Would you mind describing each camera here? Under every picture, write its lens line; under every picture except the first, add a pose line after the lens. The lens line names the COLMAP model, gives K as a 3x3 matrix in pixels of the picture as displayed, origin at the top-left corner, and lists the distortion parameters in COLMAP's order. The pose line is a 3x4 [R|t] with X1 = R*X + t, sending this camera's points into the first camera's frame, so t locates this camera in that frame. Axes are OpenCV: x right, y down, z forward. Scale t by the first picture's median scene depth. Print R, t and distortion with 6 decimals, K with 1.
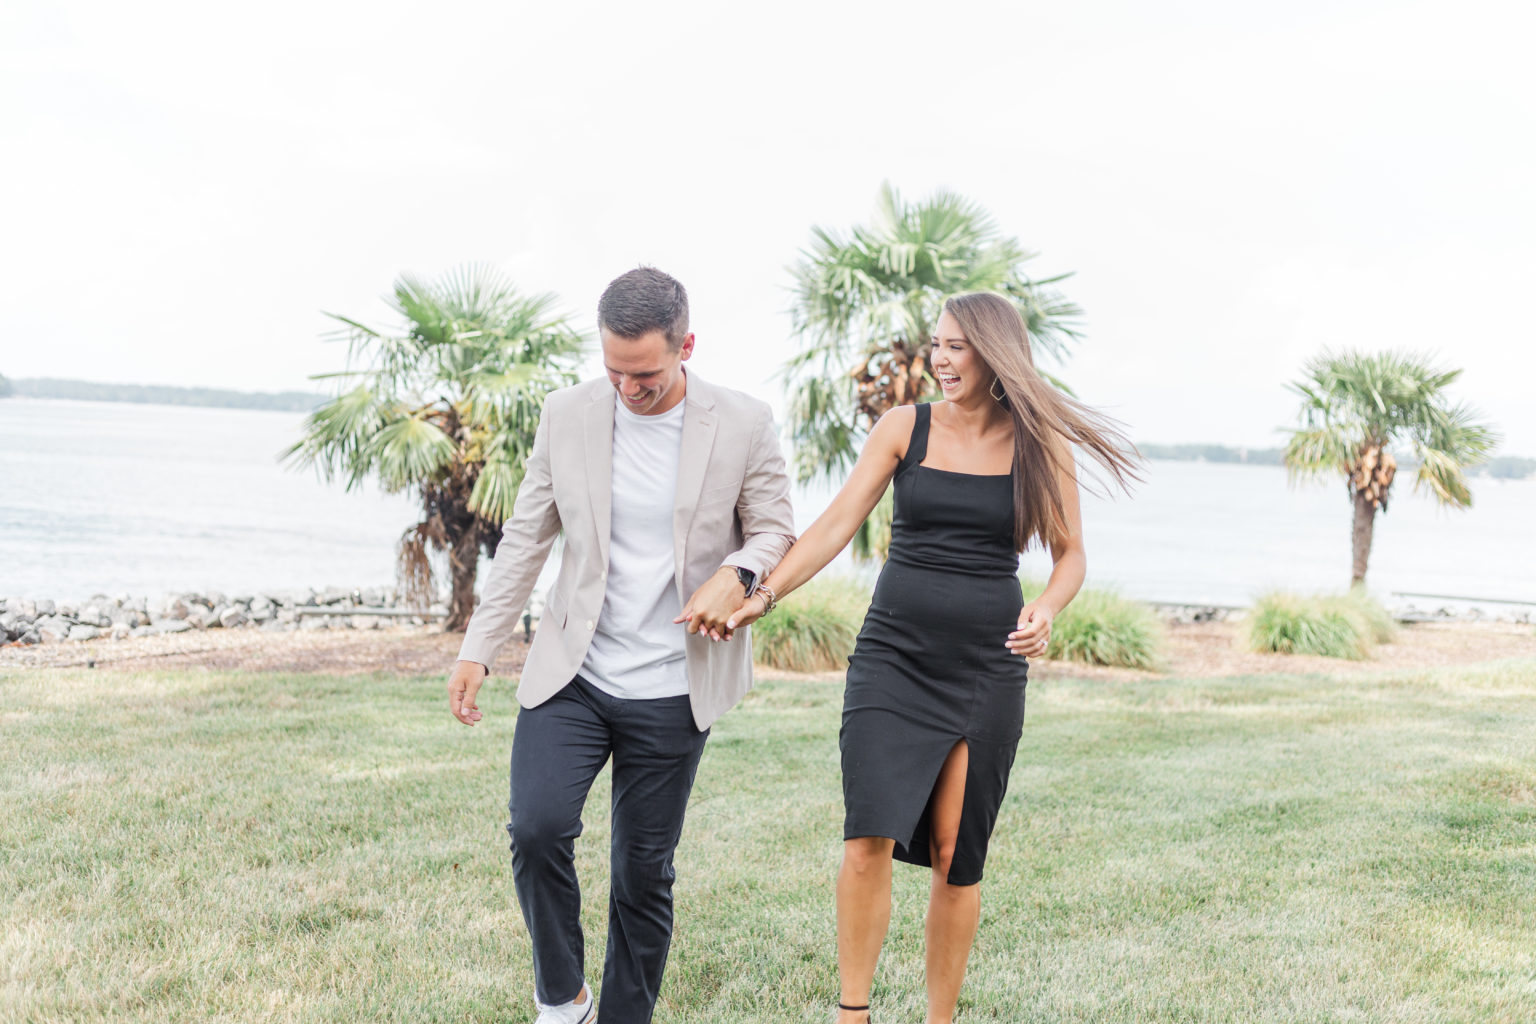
lens RADIAL K [[2141.0, 0, 766.4], [0, 2141.0, 514.6], [0, 0, 1]] dist [0.009588, 0.000000]
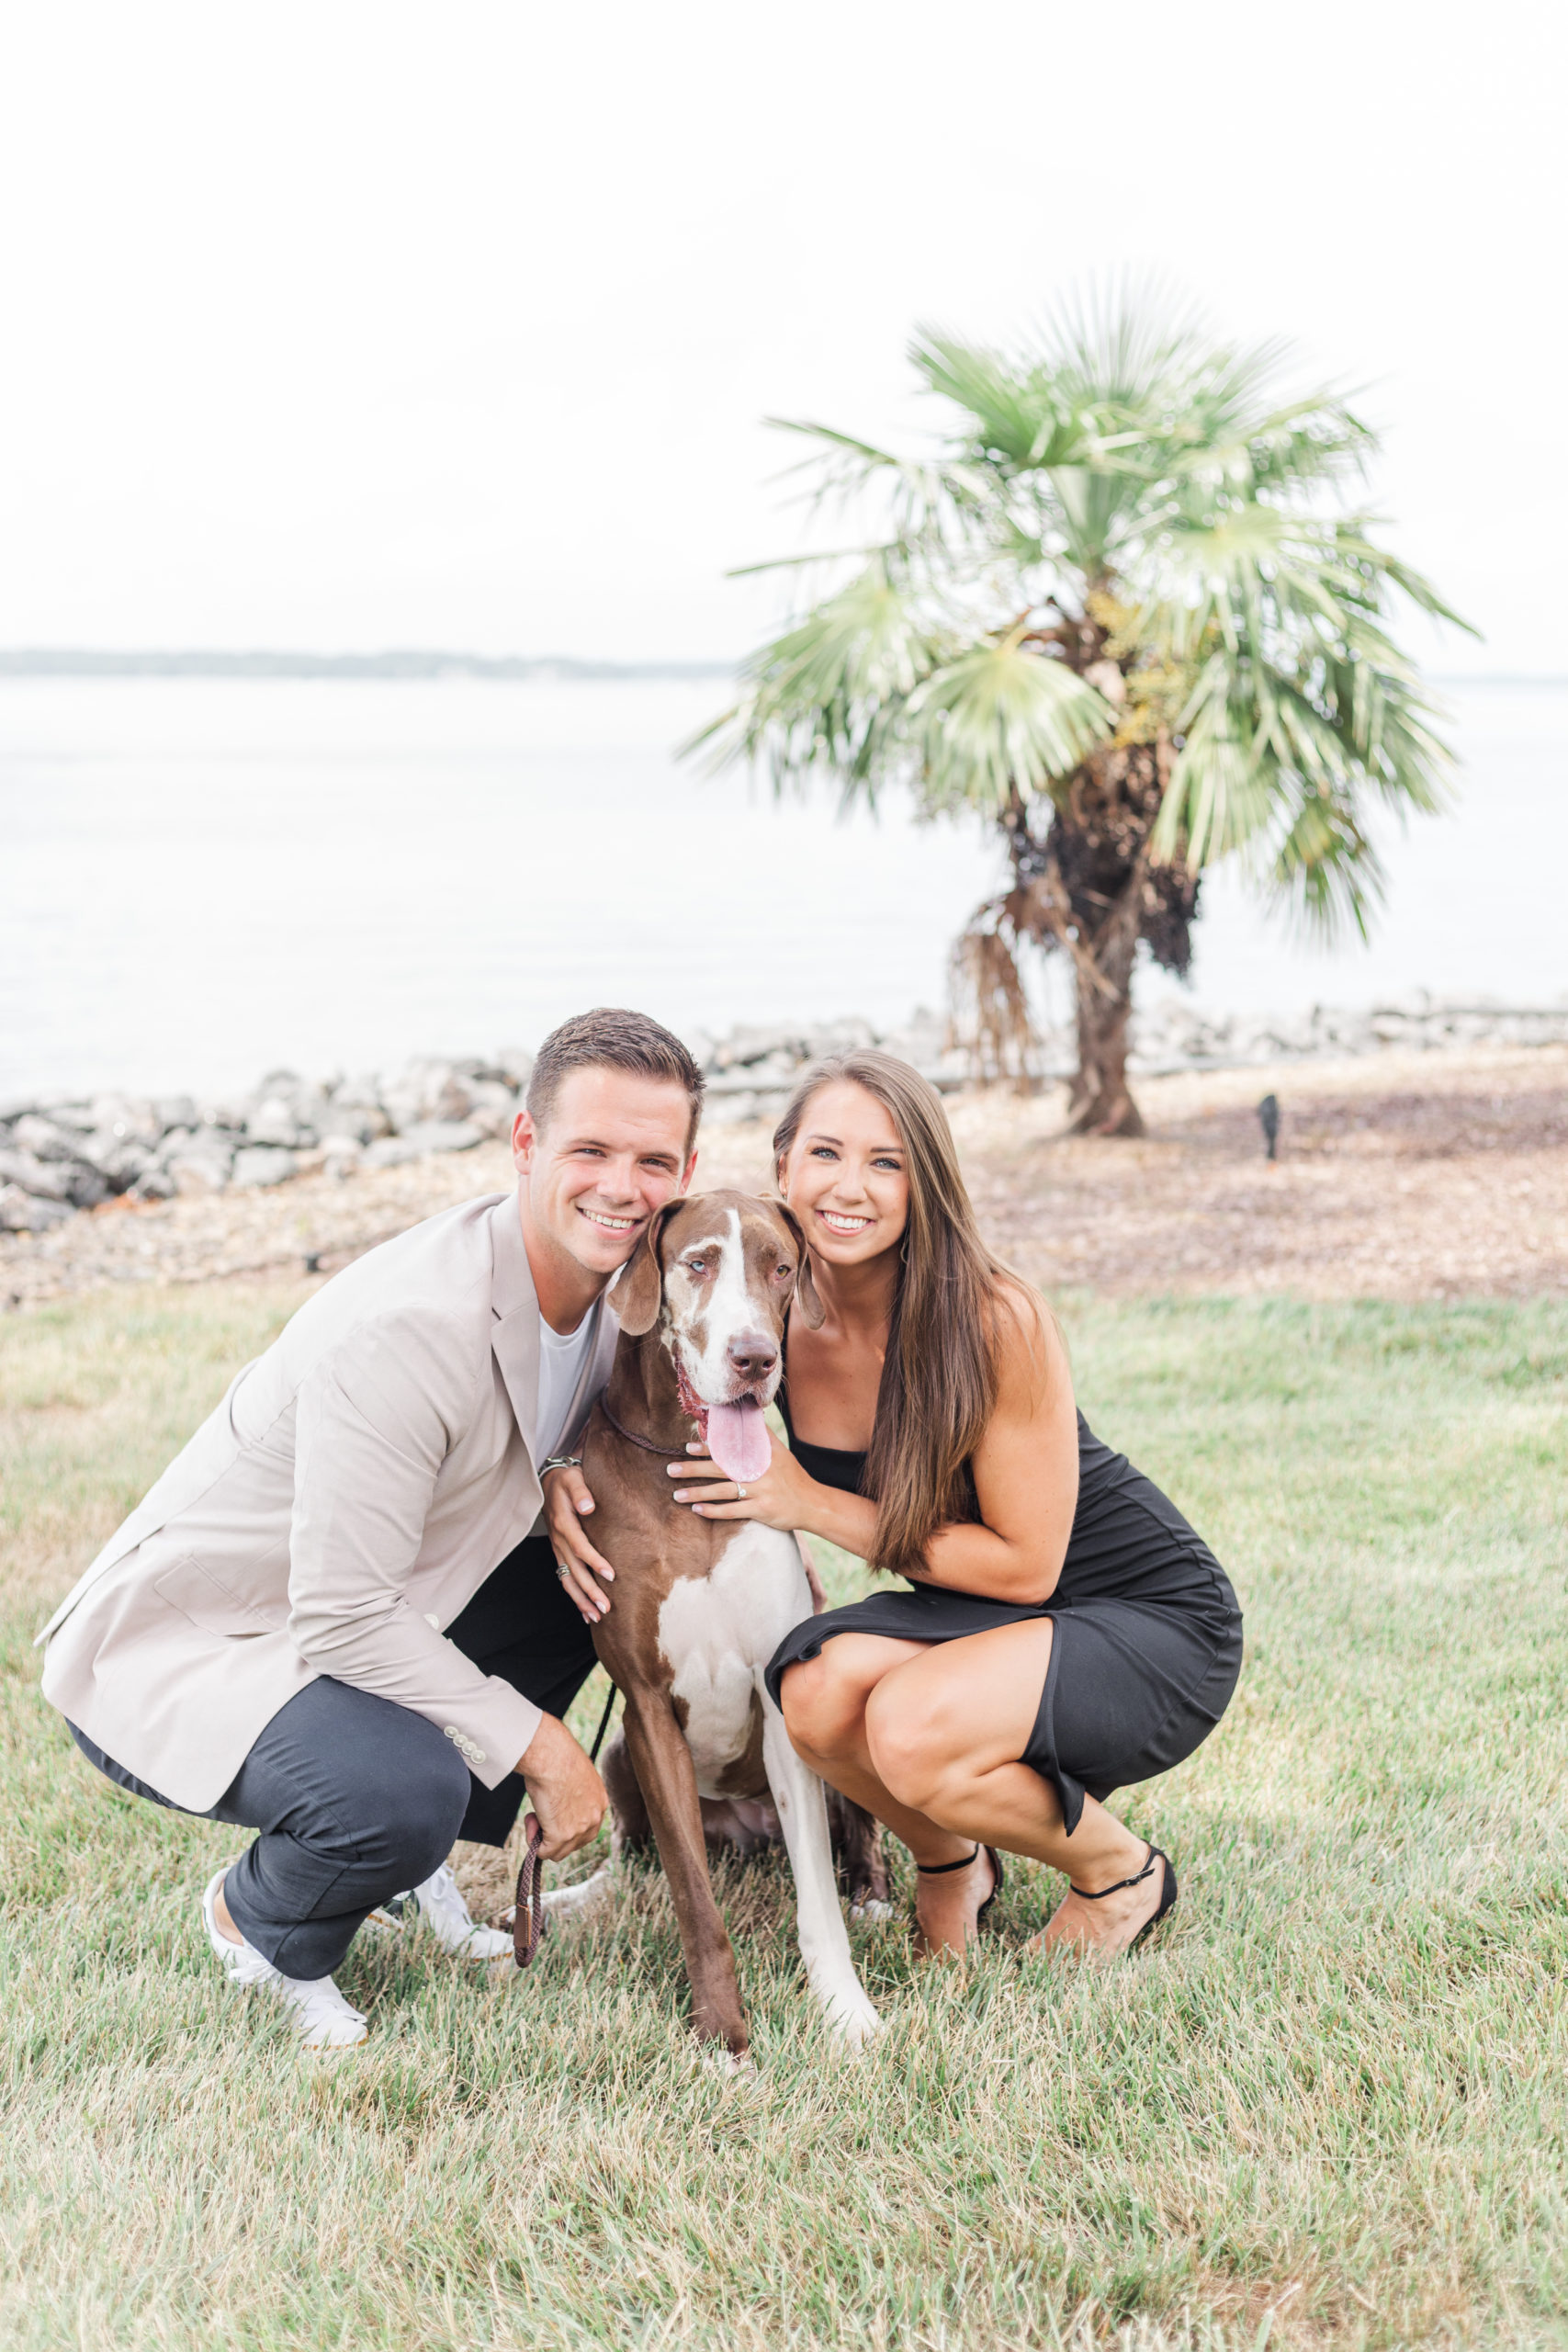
lens RADIAL K [[3278.1, 0, 798.3], [0, 3278.1, 1177.0], [0, 0, 1]] dist [0.009588, 0.000000]
pose [[0.994251, -0.032065, -0.102164, -0.136505], [0.043110, 0.993236, 0.107812, -0.011976], [0.098016, -0.111597, 0.988908, 0.329108]]
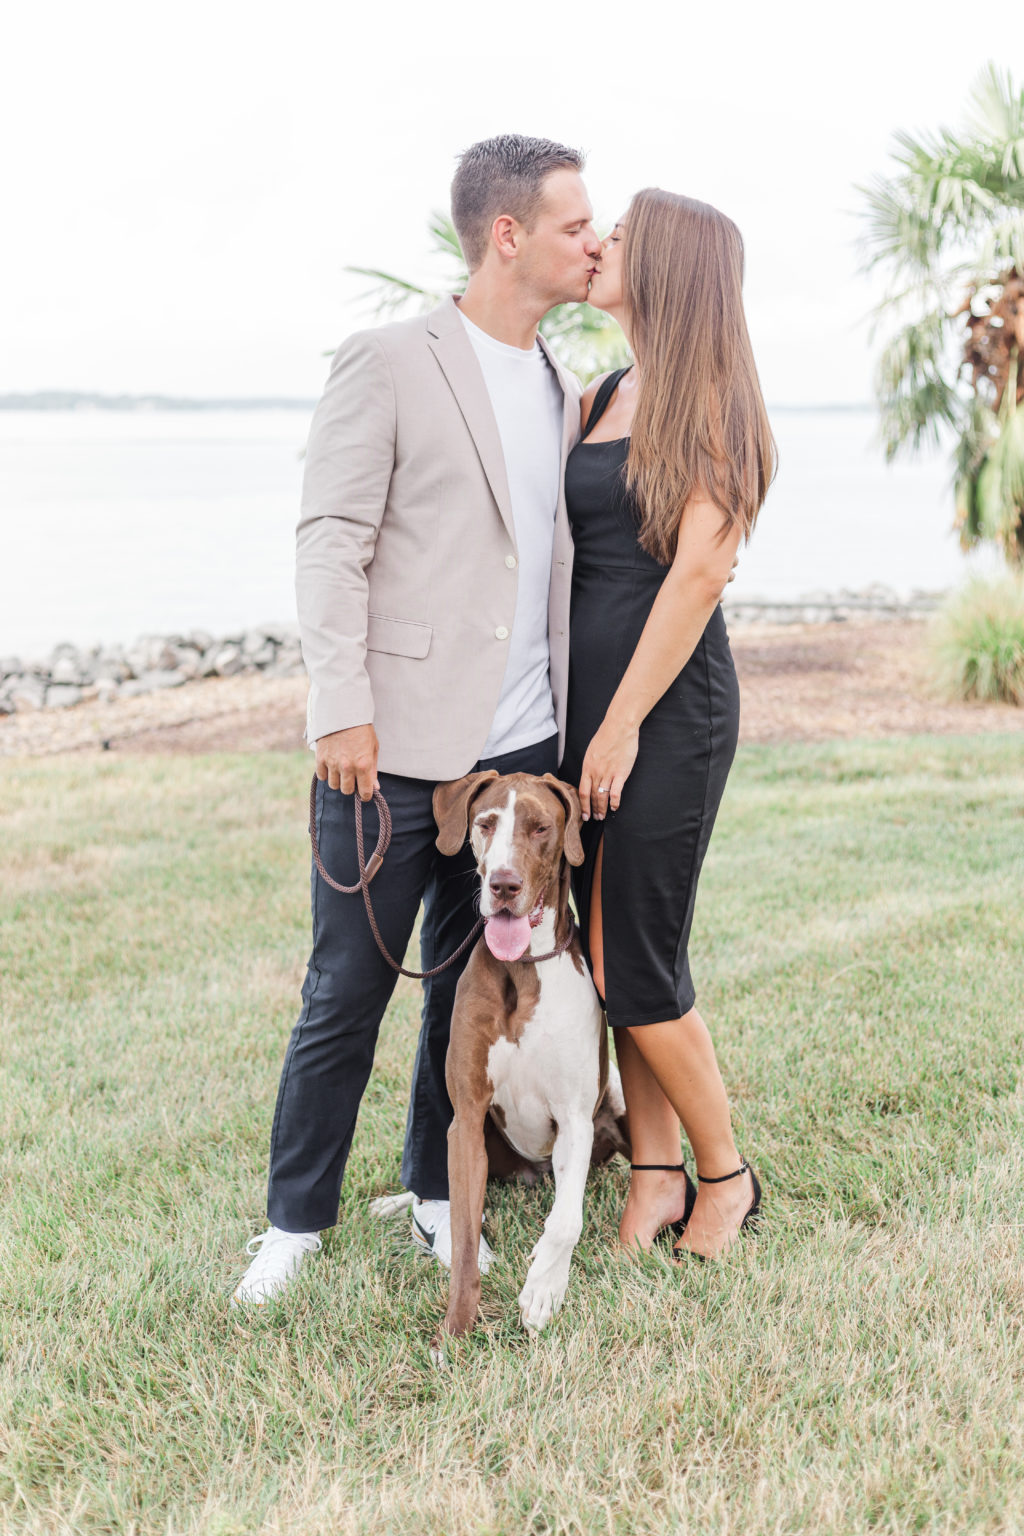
lens RADIAL K [[2141.0, 0, 518.4], [0, 2141.0, 761.0], [0, 0, 1]] dist [0.009588, 0.000000]
pose [[0.998729, -0.049258, -0.010689, -0.145406], [0.050206, 0.990971, 0.124321, -0.010191], [0.004469, -0.124699, 0.992185, 0.222377]]
